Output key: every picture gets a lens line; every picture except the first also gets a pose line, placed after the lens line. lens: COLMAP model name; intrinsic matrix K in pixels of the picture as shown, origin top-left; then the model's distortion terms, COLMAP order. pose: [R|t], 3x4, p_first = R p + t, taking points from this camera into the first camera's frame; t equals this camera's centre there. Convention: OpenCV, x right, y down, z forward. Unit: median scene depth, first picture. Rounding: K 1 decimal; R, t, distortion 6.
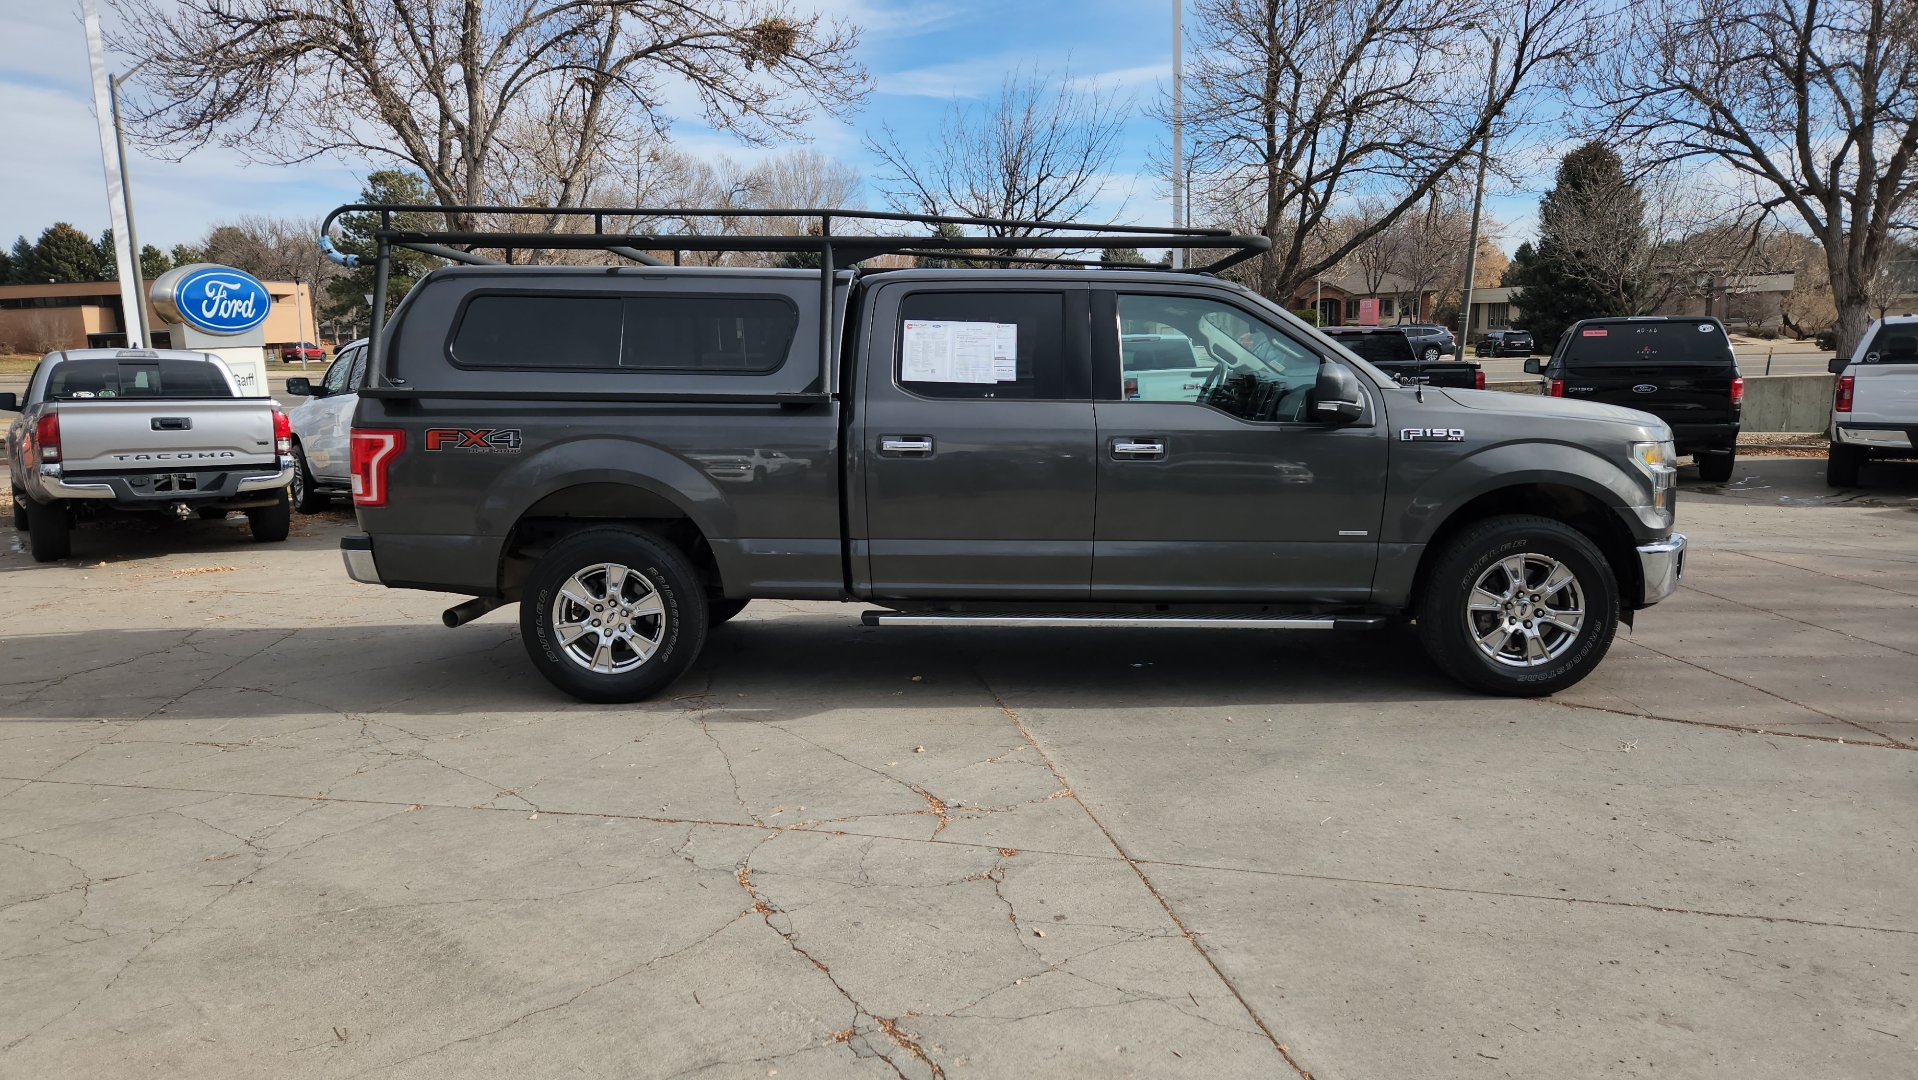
lens RADIAL K [[1283.1, 0, 933.5], [0, 1283.1, 556.1], [0, 0, 1]] dist [0.071915, -0.056194]
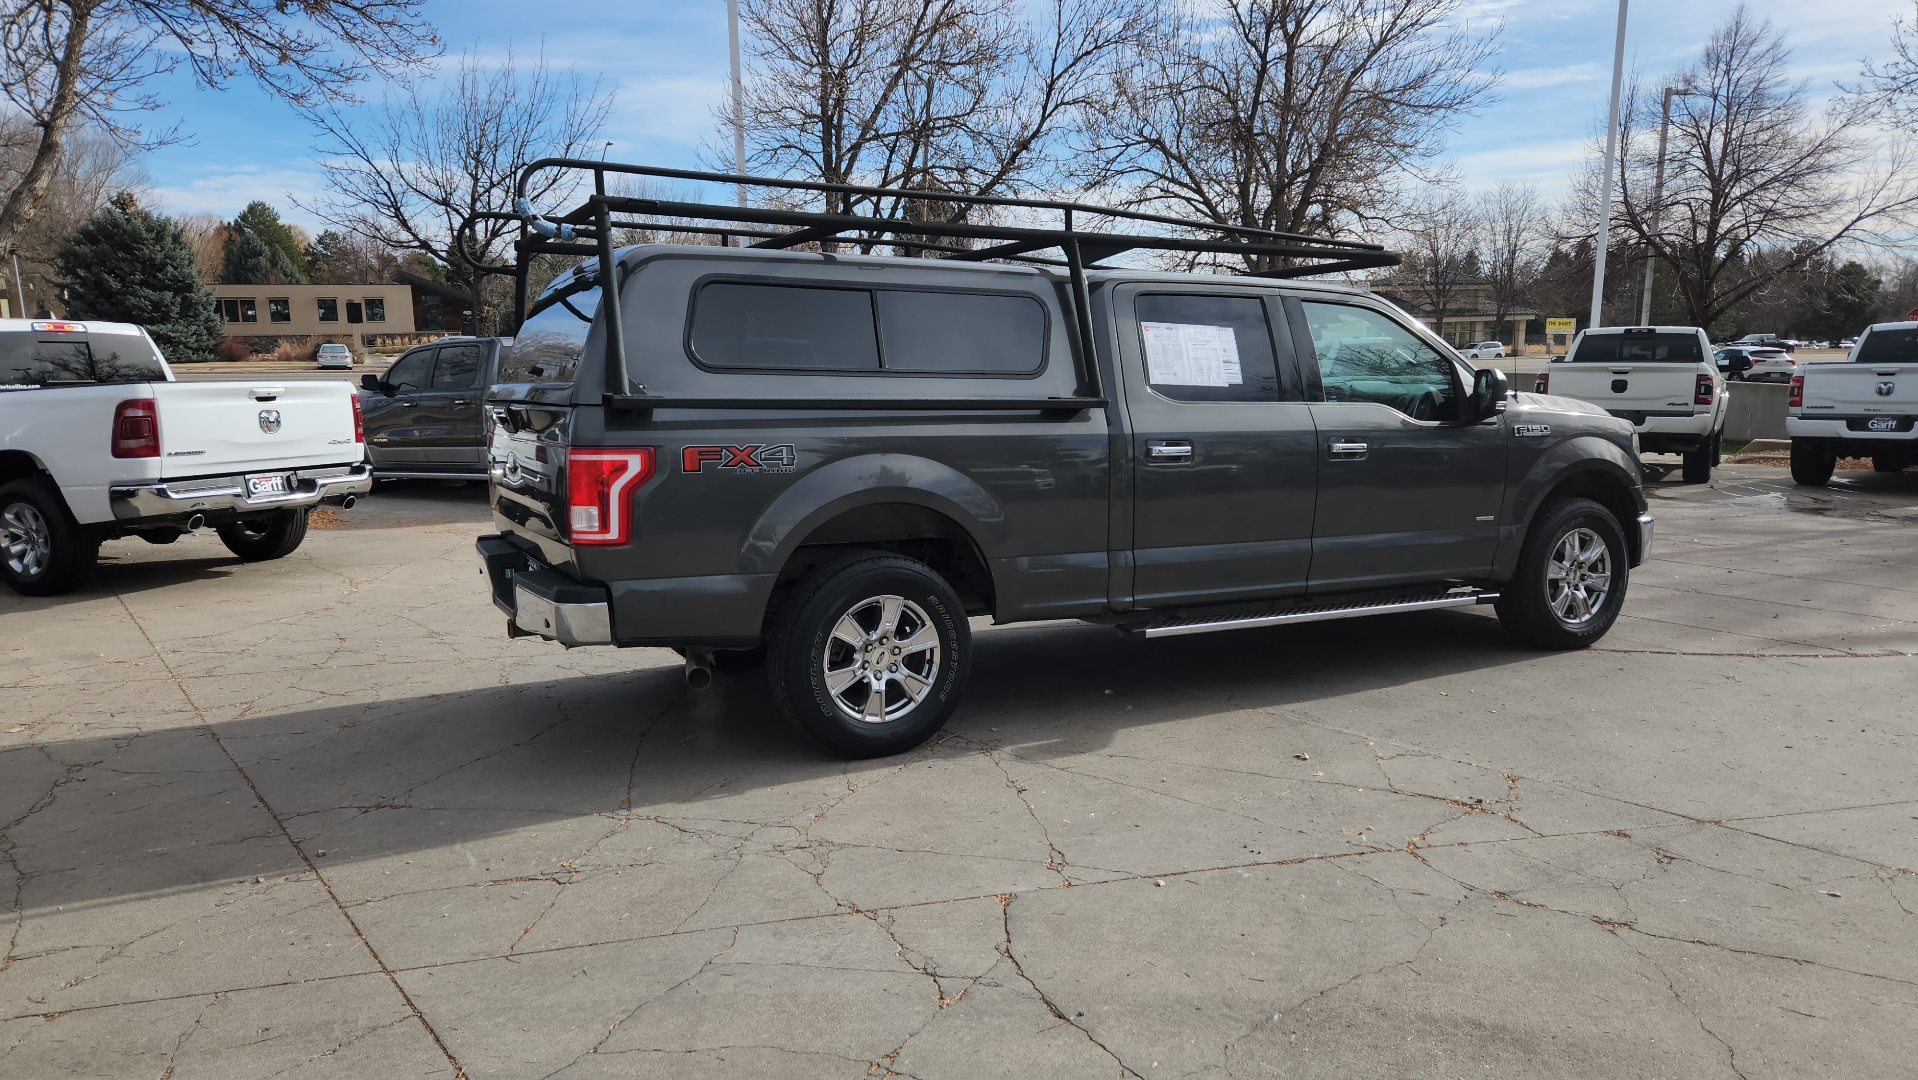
lens RADIAL K [[1283.1, 0, 929.2], [0, 1283.1, 550.3], [0, 0, 1]] dist [0.071915, -0.056194]
pose [[0.881165, -0.060357, 0.468940, -0.621589], [0.064044, 0.997914, 0.008098, -0.029357], [-0.468450, 0.022897, 0.883193, 0.218888]]
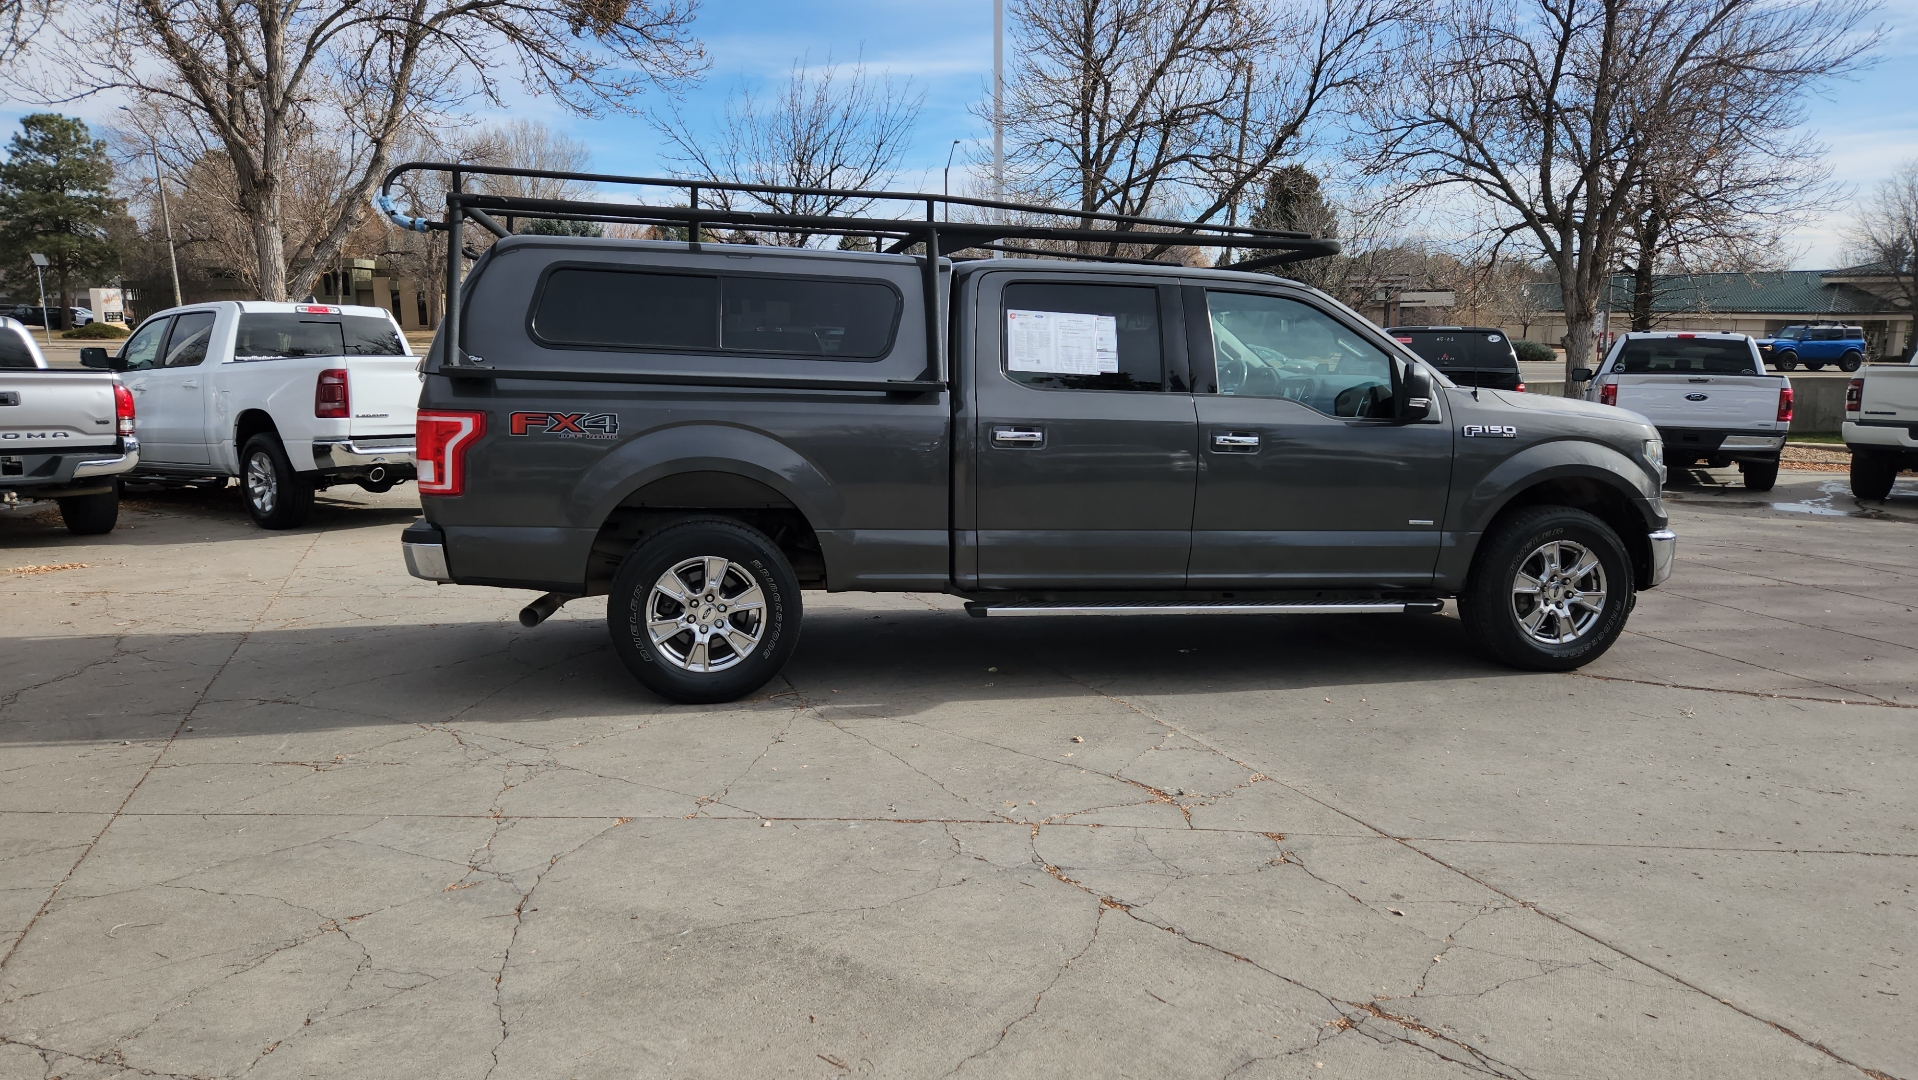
lens RADIAL K [[1283.1, 0, 938.4], [0, 1283.1, 548.5], [0, 0, 1]] dist [0.071915, -0.056194]
pose [[0.977314, -0.006528, 0.211694, -0.283600], [0.006108, 0.999978, 0.002638, -0.001484], [-0.211706, -0.001285, 0.977332, 0.037786]]
